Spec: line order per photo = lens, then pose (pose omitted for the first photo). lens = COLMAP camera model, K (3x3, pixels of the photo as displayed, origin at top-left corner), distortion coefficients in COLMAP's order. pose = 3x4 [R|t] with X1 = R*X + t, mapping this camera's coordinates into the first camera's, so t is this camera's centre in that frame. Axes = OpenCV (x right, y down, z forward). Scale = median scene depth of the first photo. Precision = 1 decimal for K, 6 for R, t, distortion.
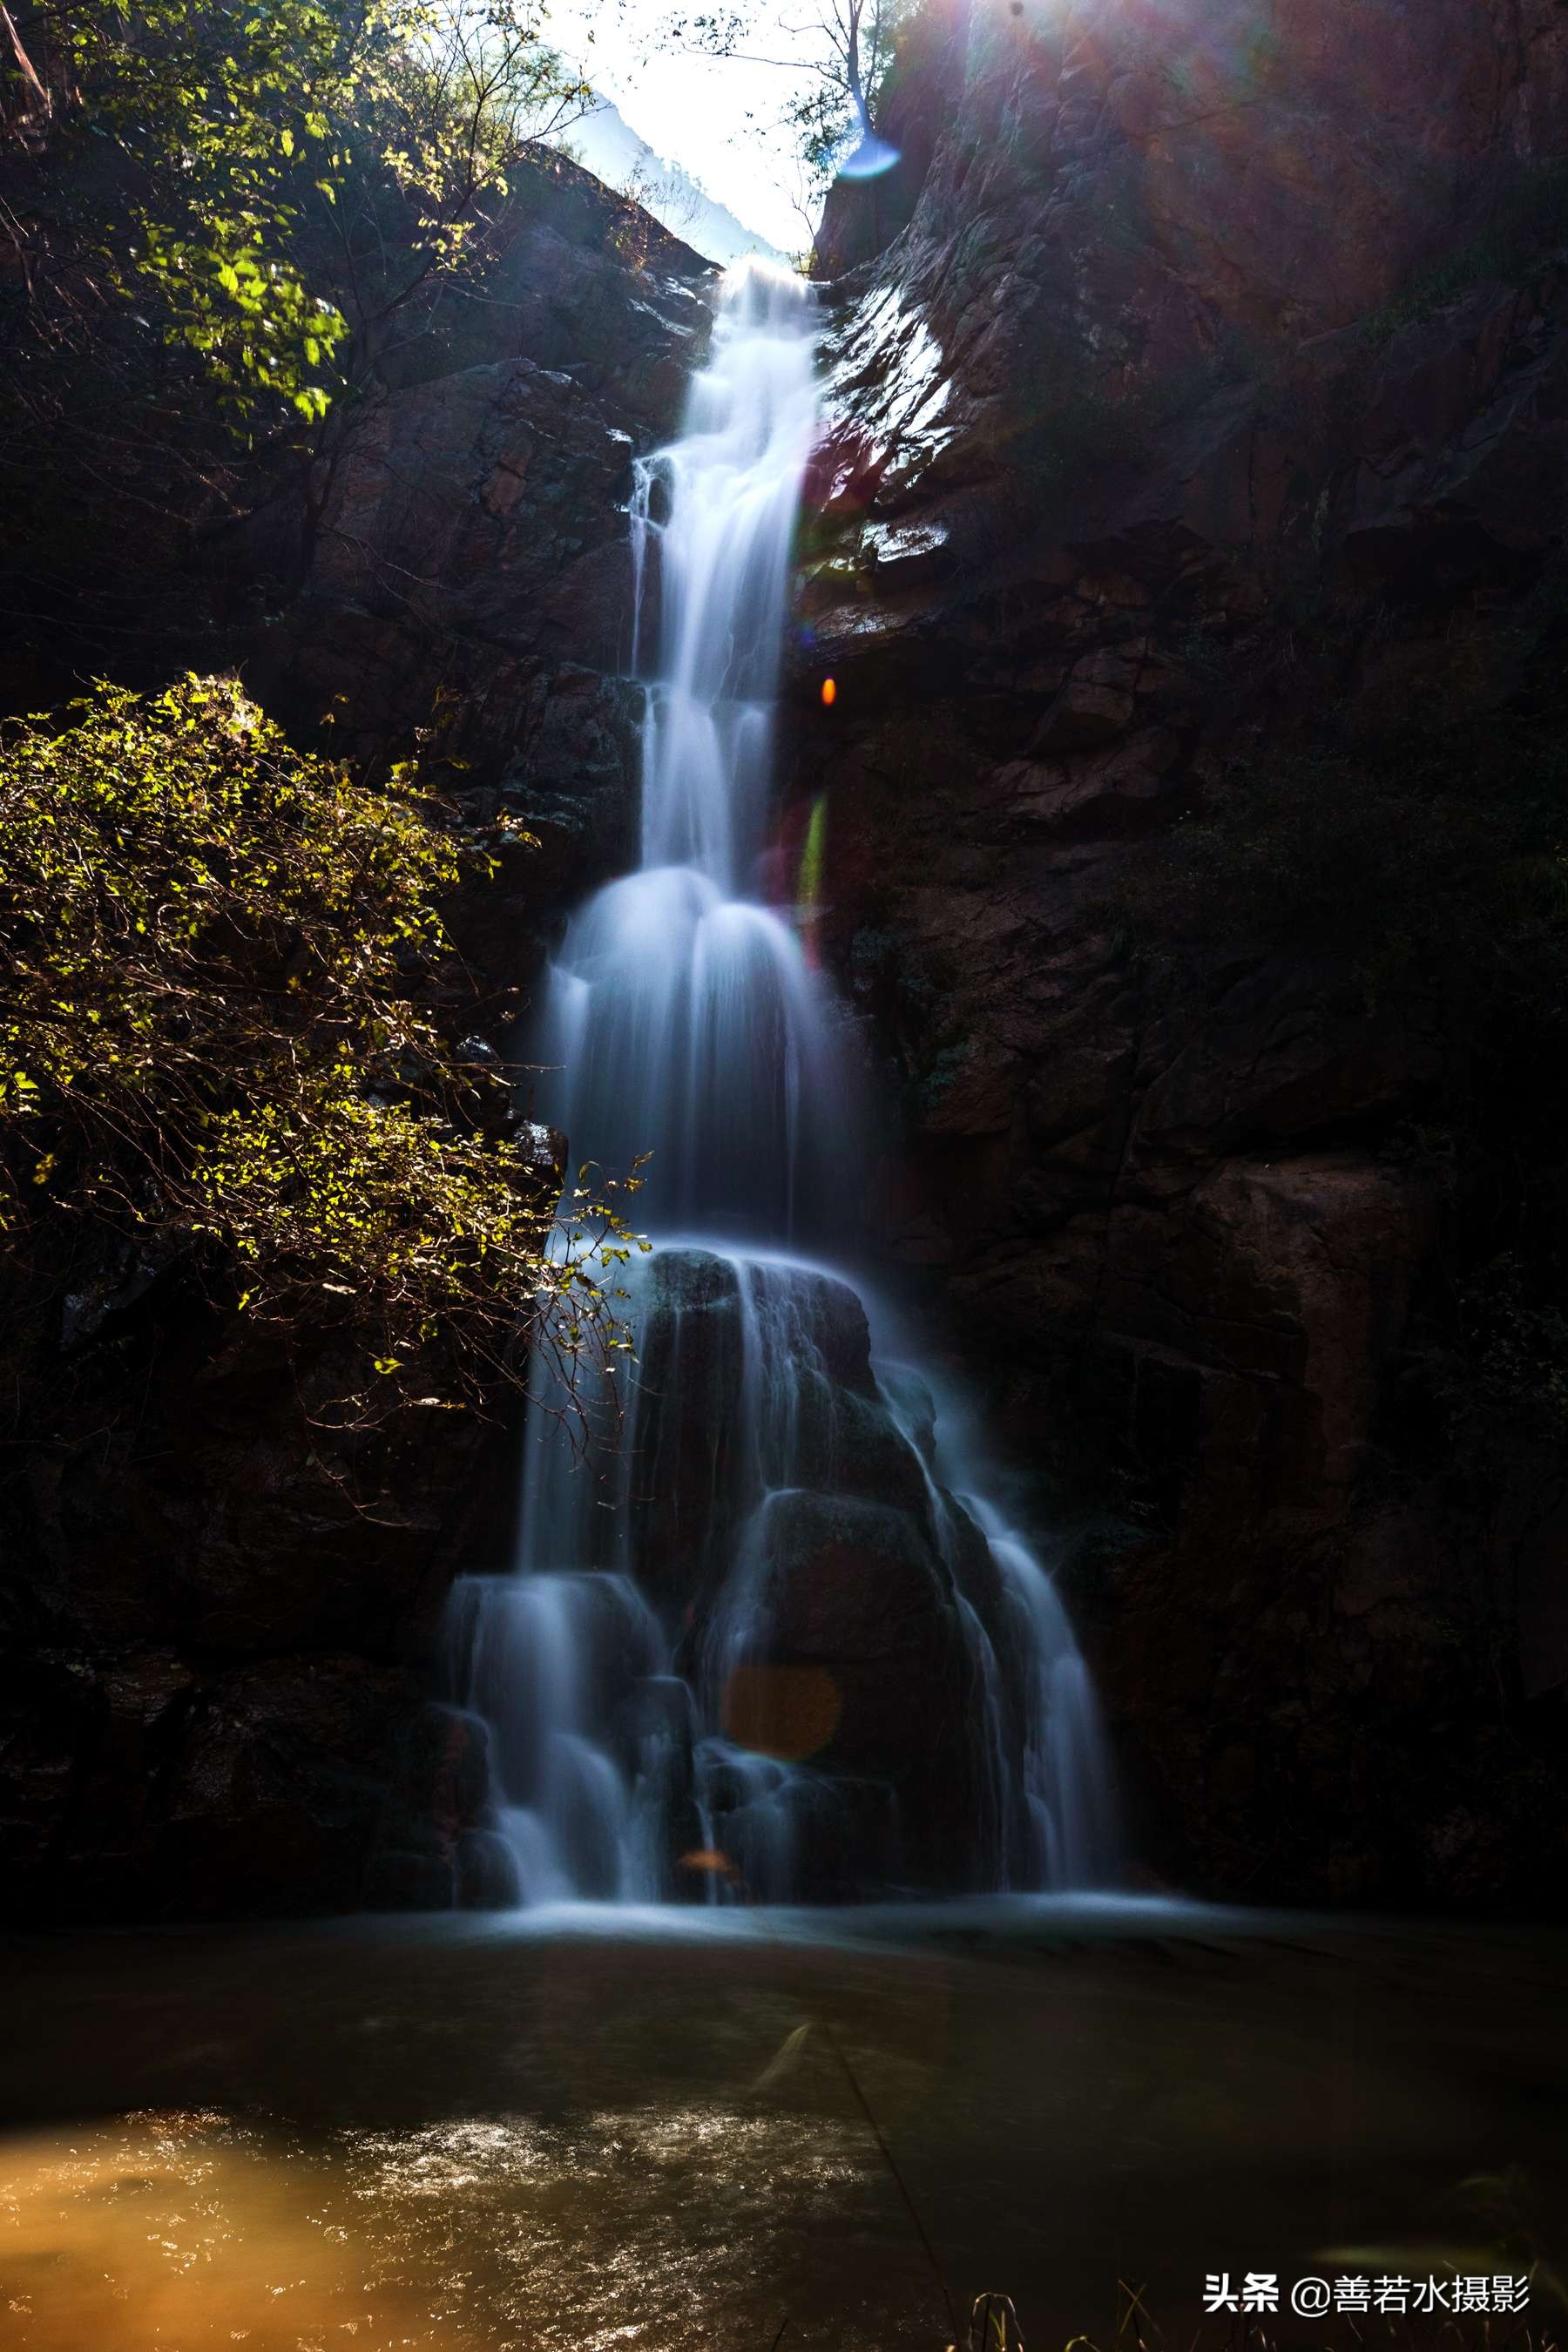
lens RADIAL K [[2290.9, 0, 784.0], [0, 2290.9, 1176.0], [0, 0, 1]] dist [0.025539, 0.005079]
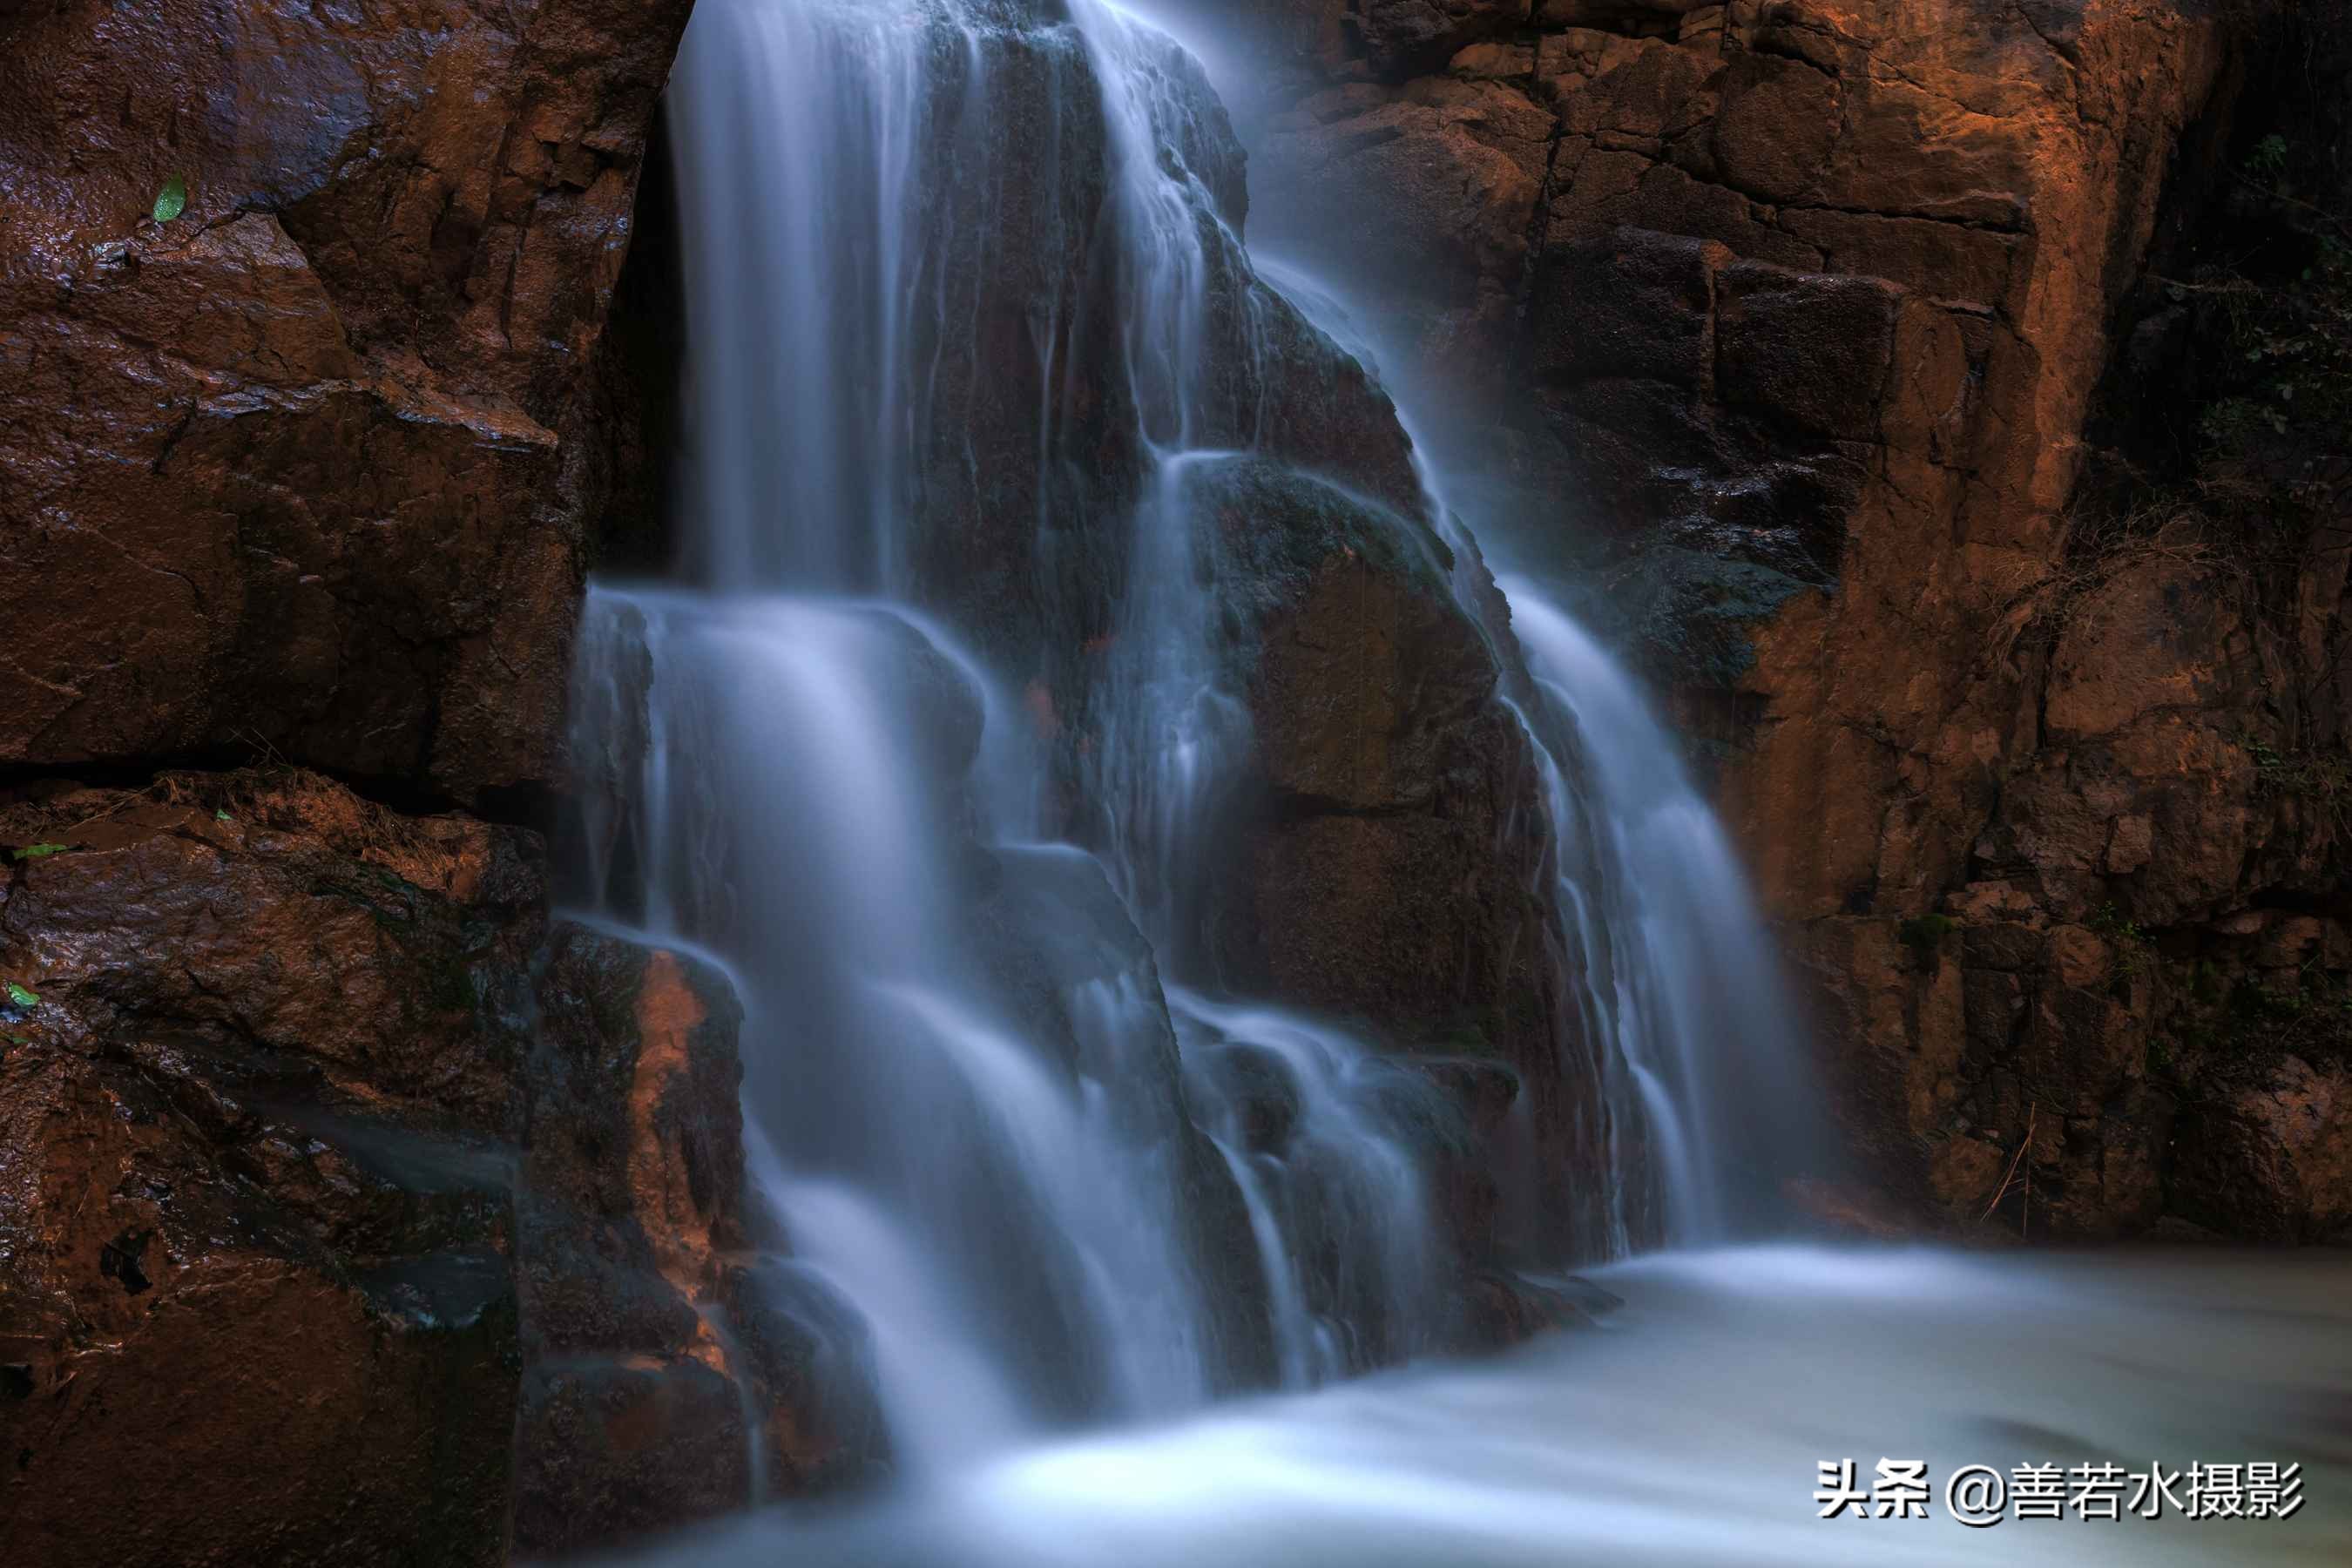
lens RADIAL K [[2290.9, 0, 1176.0], [0, 2290.9, 784.0], [0, 0, 1]] dist [0.025539, 0.005079]
pose [[0.927710, 0.006647, 0.373241, -0.177548], [-0.074283, 0.983133, 0.167125, 0.126791], [-0.365835, -0.182769, 0.912557, 0.570167]]
